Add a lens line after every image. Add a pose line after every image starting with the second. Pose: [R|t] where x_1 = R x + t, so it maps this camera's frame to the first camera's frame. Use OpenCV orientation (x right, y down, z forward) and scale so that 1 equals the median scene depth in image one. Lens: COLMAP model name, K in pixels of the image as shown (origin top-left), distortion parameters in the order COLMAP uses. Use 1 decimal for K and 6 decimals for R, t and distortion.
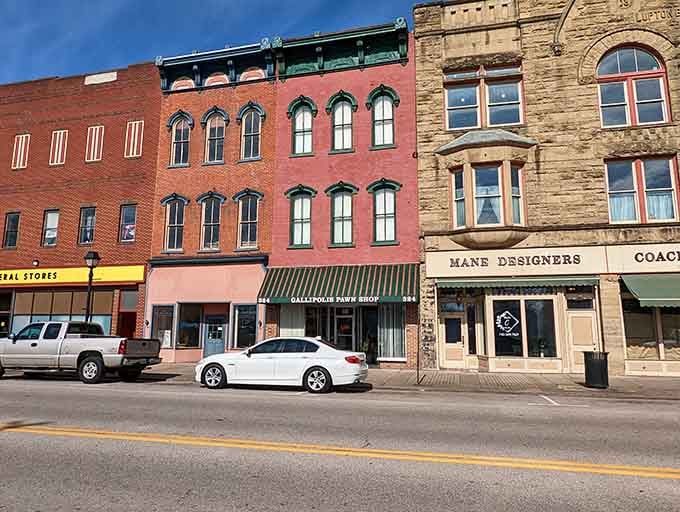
lens RADIAL K [[595.9, 0, 340.0], [0, 595.9, 256.0], [0, 0, 1]] dist [-0.029368, 0.011175]
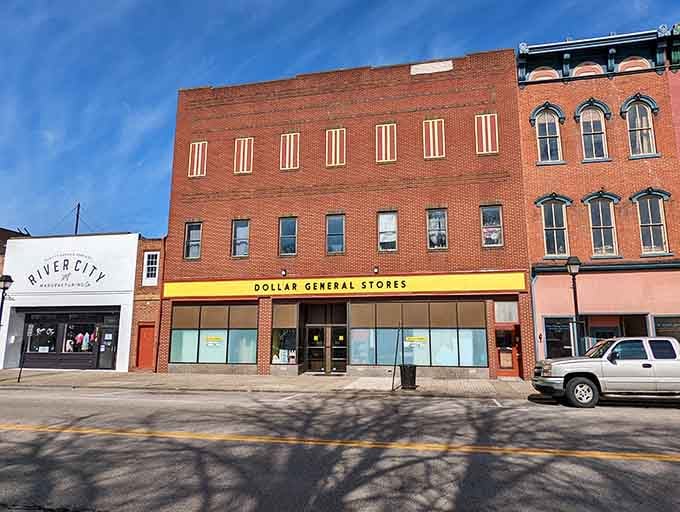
lens RADIAL K [[528.5, 0, 340.0], [0, 528.5, 256.0], [0, 0, 1]] dist [0.079063, -0.111928]
pose [[0.997398, 0.007592, 0.071688, -0.486016], [-0.005018, 0.999338, -0.036022, 0.015354], [-0.071914, 0.035568, 0.996776, 0.163908]]
